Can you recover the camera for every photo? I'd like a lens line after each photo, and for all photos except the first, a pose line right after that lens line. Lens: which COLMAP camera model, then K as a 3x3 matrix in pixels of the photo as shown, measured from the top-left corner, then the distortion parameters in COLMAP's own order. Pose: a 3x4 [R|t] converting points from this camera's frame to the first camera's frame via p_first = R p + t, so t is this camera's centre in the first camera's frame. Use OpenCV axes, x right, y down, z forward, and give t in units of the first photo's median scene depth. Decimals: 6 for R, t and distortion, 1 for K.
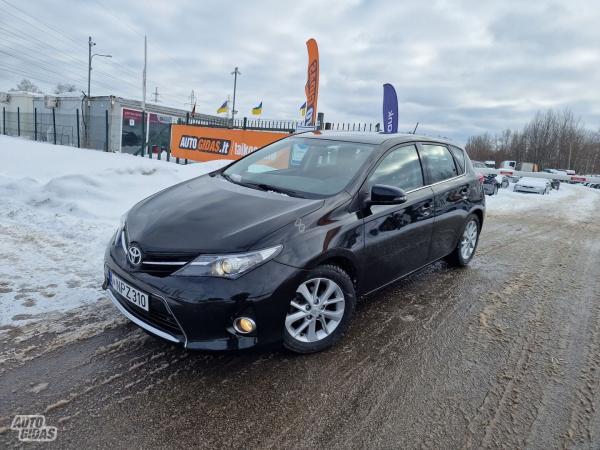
lens RADIAL K [[403.7, 0, 300.0], [0, 403.7, 225.0], [0, 0, 1]] dist [0.094486, -0.082123]
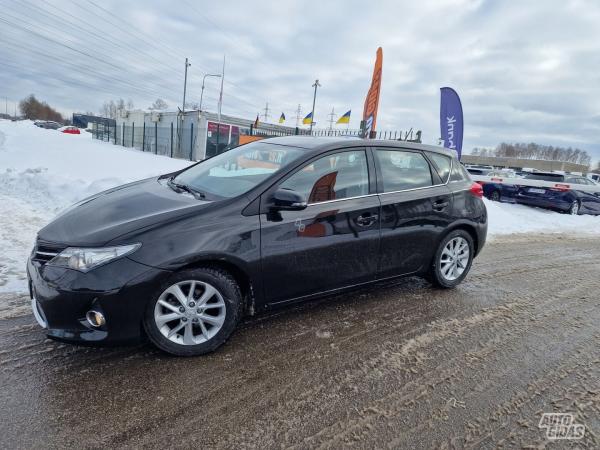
lens RADIAL K [[404.8, 0, 300.0], [0, 404.8, 225.0], [0, 0, 1]] dist [0.073749, -0.073618]
pose [[0.966961, 0.050652, -0.249843, 0.299464], [-0.057672, 0.998118, -0.020851, 0.001245], [0.248317, 0.034571, 0.968062, 0.056758]]
